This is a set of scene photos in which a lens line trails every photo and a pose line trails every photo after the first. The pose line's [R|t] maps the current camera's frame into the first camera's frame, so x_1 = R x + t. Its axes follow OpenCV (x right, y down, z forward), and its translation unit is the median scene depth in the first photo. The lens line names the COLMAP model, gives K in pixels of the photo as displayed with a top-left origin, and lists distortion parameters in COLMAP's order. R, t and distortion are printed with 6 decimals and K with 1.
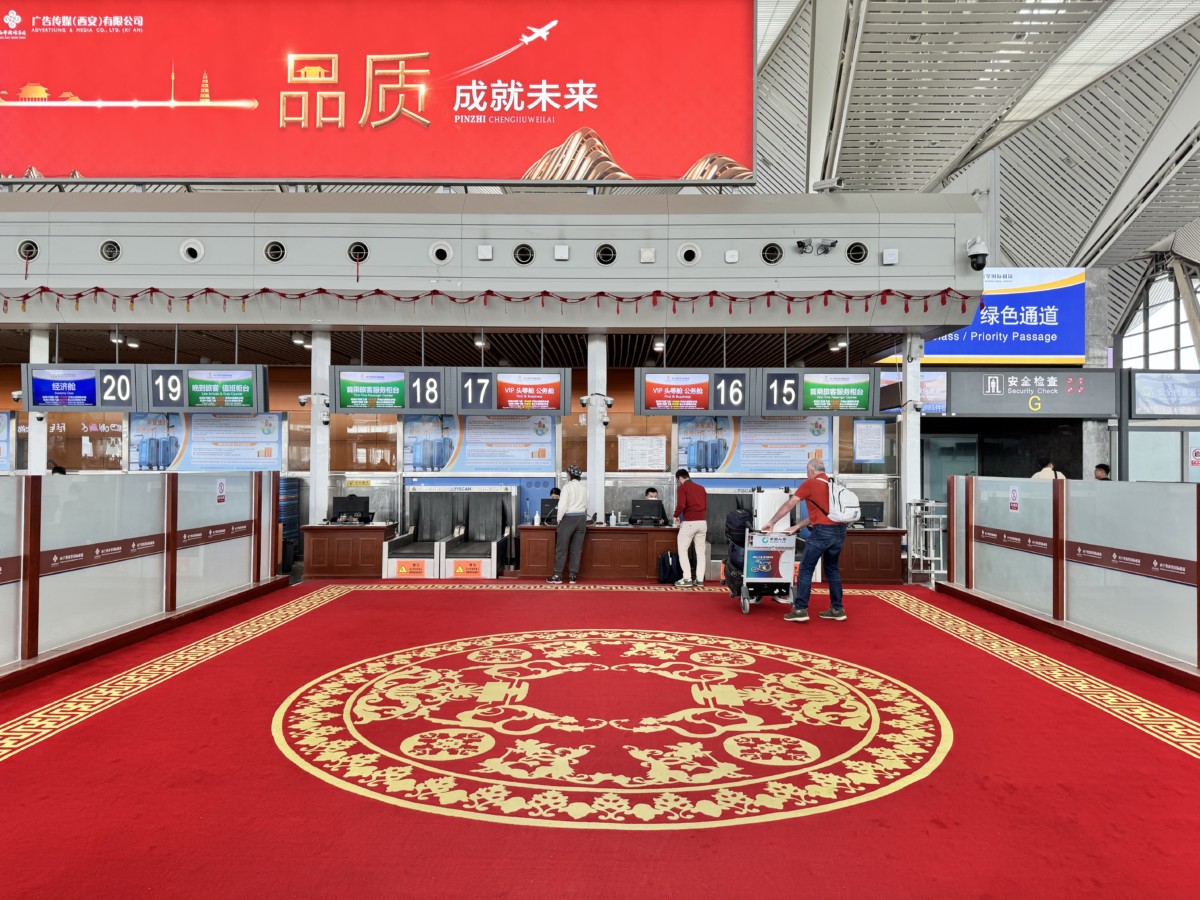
lens RADIAL K [[834.6, 0, 601.7], [0, 834.6, 448.5], [0, 0, 1]] dist [-0.012794, -0.005391]
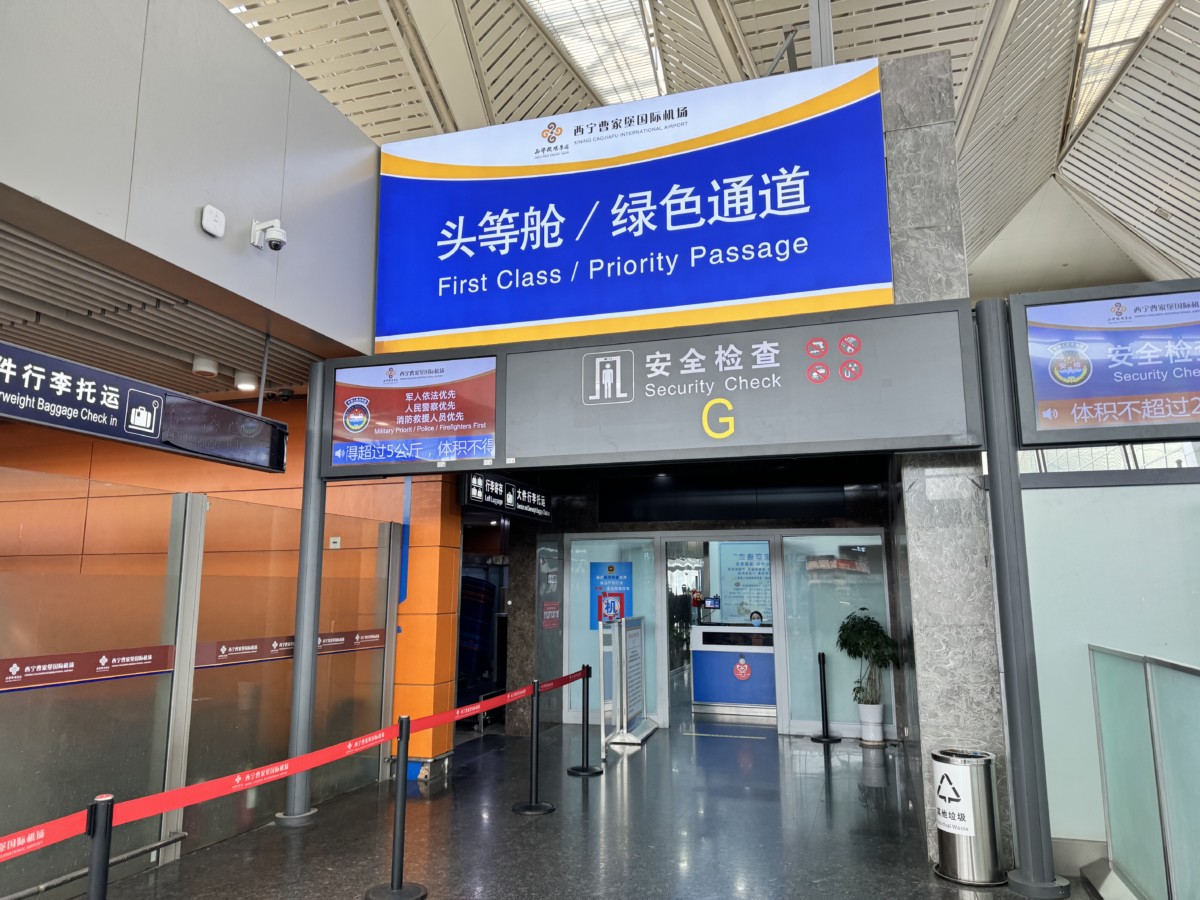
lens RADIAL K [[834.6, 0, 598.4], [0, 834.6, 452.4], [0, 0, 1]] dist [-0.012794, -0.005391]
pose [[0.956546, -0.054217, -0.286497, 0.559096], [0.012361, 0.989218, -0.145930, 0.010675], [0.291320, 0.136047, 0.946902, 0.633701]]
